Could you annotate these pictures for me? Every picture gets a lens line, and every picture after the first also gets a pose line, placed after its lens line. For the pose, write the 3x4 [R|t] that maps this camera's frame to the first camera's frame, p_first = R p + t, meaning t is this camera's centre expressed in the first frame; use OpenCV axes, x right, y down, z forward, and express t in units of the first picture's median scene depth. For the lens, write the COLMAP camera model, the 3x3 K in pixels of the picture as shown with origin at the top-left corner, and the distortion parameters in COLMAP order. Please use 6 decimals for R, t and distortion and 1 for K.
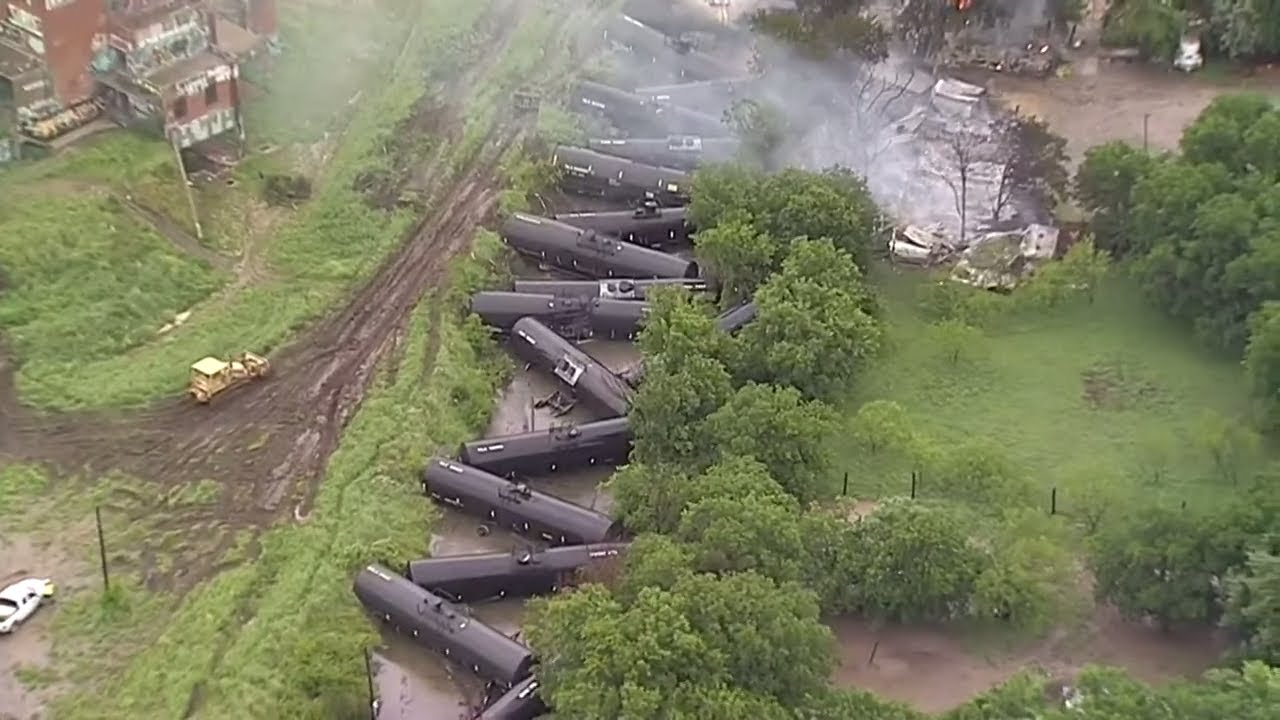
lens RADIAL K [[6531.2, 0, 640.0], [0, 6531.2, 360.0], [0, 0, 1]] dist [3.766966, -22.340849]
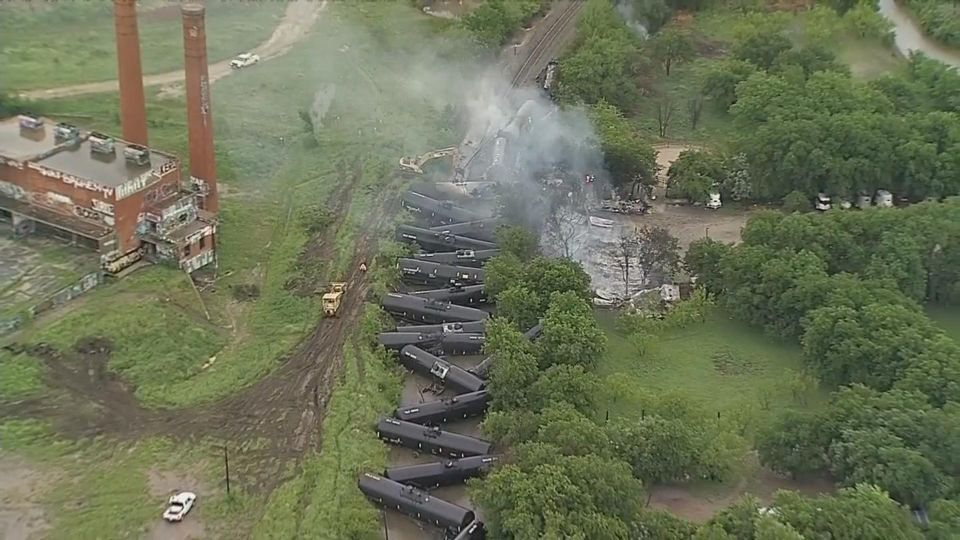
lens RADIAL K [[4898.4, 0, 480.0], [0, 4898.4, 270.0], [0, 0, 1]] dist [3.766966, -22.340849]
pose [[0.965695, -0.047036, 0.255383, -0.344259], [0.076802, 0.991195, -0.107861, 0.120897], [-0.248061, 0.123775, 0.960805, -0.307719]]
